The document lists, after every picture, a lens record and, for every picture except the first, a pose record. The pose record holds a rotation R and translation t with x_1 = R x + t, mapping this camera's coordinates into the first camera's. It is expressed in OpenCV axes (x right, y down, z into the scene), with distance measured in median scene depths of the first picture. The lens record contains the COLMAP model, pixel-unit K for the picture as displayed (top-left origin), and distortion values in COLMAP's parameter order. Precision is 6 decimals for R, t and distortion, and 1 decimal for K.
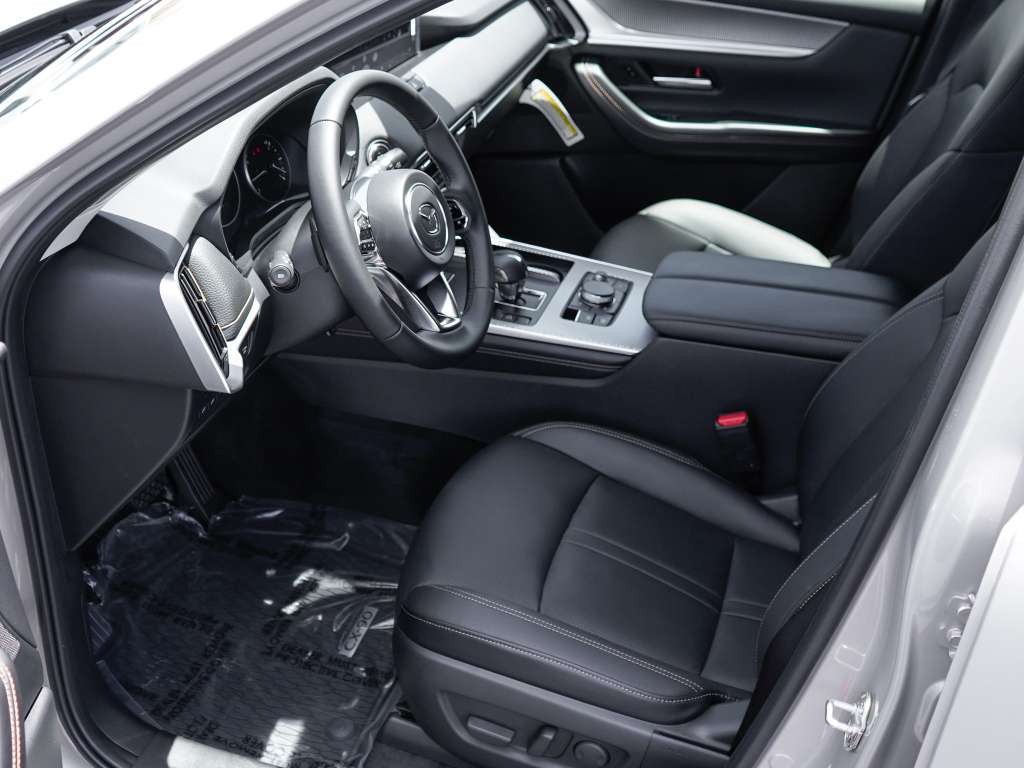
lens RADIAL K [[1040.8, 0, 536.8], [0, 1040.8, 381.0], [0, 0, 1]] dist [-0.033993, 0.029458]
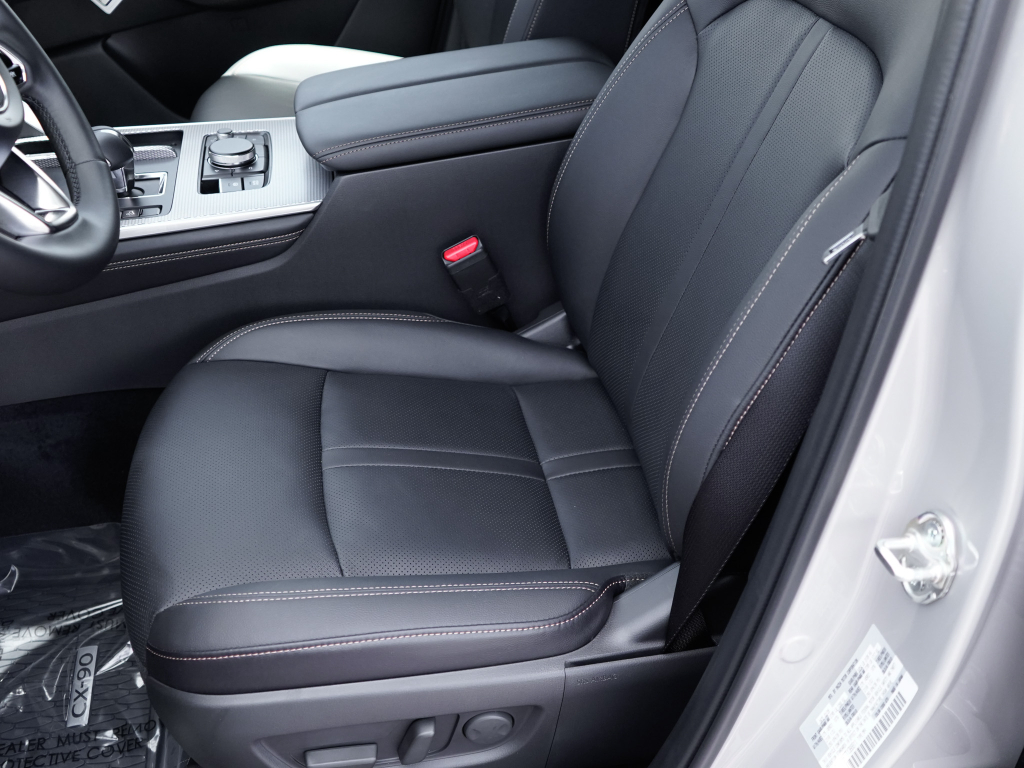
lens RADIAL K [[1040.8, 0, 536.8], [0, 1040.8, 381.0], [0, 0, 1]] dist [-0.033993, 0.029458]
pose [[0.886796, -0.343088, 0.309651, -0.040803], [0.304416, 0.937749, 0.167207, 0.015084], [-0.347742, -0.054016, 0.936033, 0.223289]]
